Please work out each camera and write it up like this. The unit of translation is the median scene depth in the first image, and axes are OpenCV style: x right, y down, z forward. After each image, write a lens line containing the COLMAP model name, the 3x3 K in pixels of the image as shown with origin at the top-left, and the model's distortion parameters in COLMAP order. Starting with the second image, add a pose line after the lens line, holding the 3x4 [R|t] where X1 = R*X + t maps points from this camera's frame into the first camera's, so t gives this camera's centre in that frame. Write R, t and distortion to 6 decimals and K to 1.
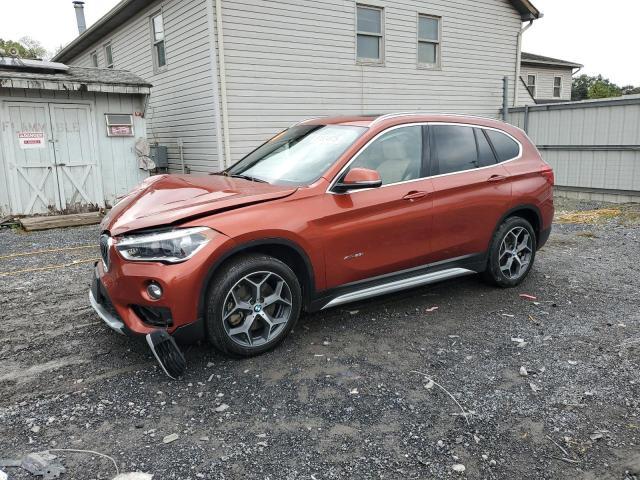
lens RADIAL K [[474.5, 0, 324.8], [0, 474.5, 237.4], [0, 0, 1]] dist [0.009294, 0.002580]
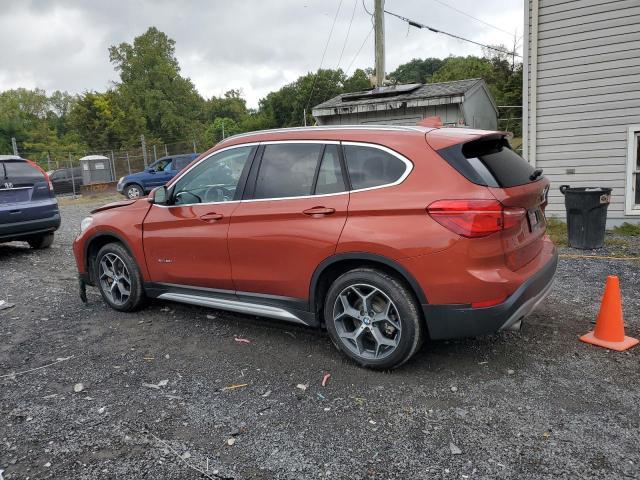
lens RADIAL K [[492.6, 0, 311.2], [0, 492.6, 223.5], [0, 0, 1]] dist [0.029783, 0.001209]
pose [[0.391392, 0.121329, -0.912190, 0.752169], [-0.147805, 0.986688, 0.067819, -0.107318], [0.908276, 0.108283, 0.404115, 0.469513]]
